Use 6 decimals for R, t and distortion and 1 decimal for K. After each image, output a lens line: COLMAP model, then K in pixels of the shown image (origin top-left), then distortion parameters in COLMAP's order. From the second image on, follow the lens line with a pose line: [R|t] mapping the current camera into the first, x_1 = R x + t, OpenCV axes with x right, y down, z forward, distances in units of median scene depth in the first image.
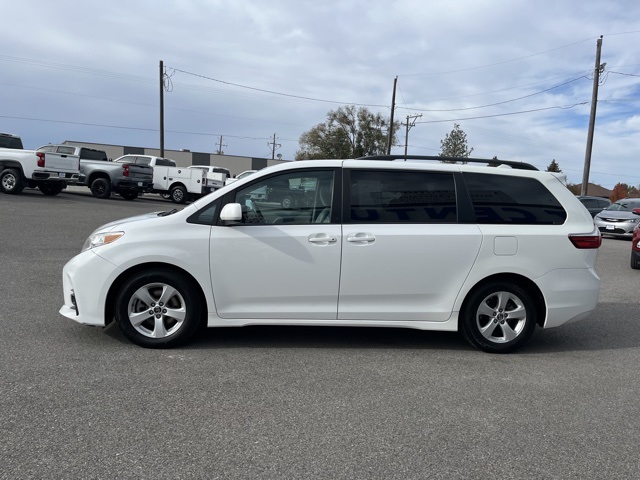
lens RADIAL K [[478.1, 0, 317.9], [0, 478.1, 236.9], [0, 0, 1]] dist [0.061107, -0.082544]
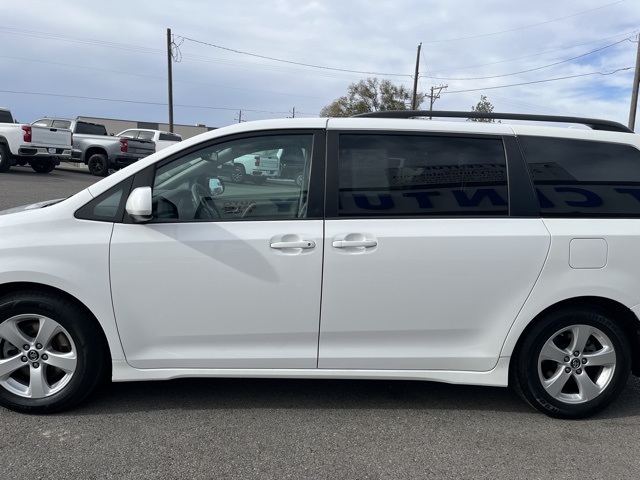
lens RADIAL K [[479.1, 0, 320.9], [0, 479.1, 232.5], [0, 0, 1]] dist [0.053583, -0.072566]
pose [[0.999196, 0.000346, -0.040085, 0.017629], [0.001263, 0.999194, 0.040111, -0.008661], [0.040066, -0.040129, 0.998391, 0.092253]]
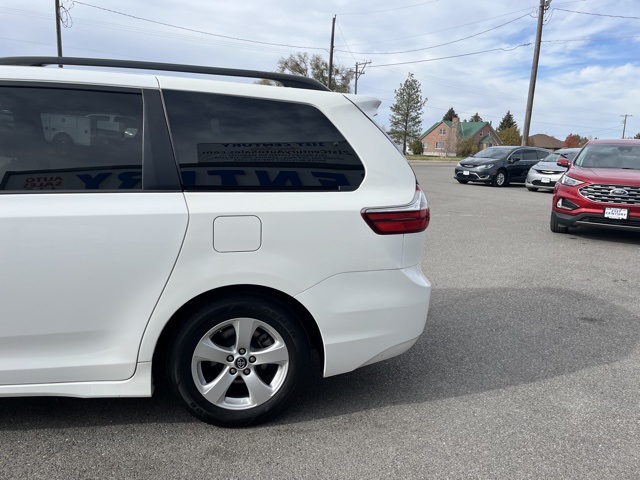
lens RADIAL K [[478.1, 0, 317.9], [0, 478.1, 236.9], [0, 0, 1]] dist [0.061107, -0.082544]
pose [[0.996764, -0.021718, 0.077392, 0.110955], [0.014285, 0.995343, 0.095328, -0.006707], [-0.079102, -0.093914, 0.992433, 0.122206]]
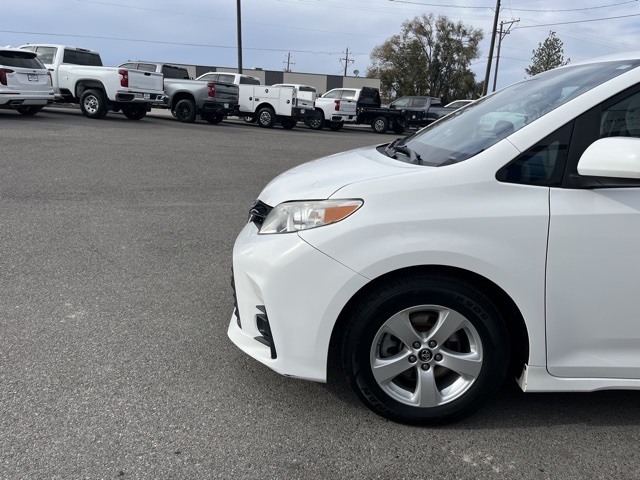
lens RADIAL K [[479.1, 0, 320.9], [0, 479.1, 232.5], [0, 0, 1]] dist [0.053583, -0.072566]
pose [[0.992223, 0.018394, -0.123103, -0.092280], [0.000243, 0.988733, 0.149690, -0.012105], [0.124469, -0.148555, 0.981040, 0.123683]]
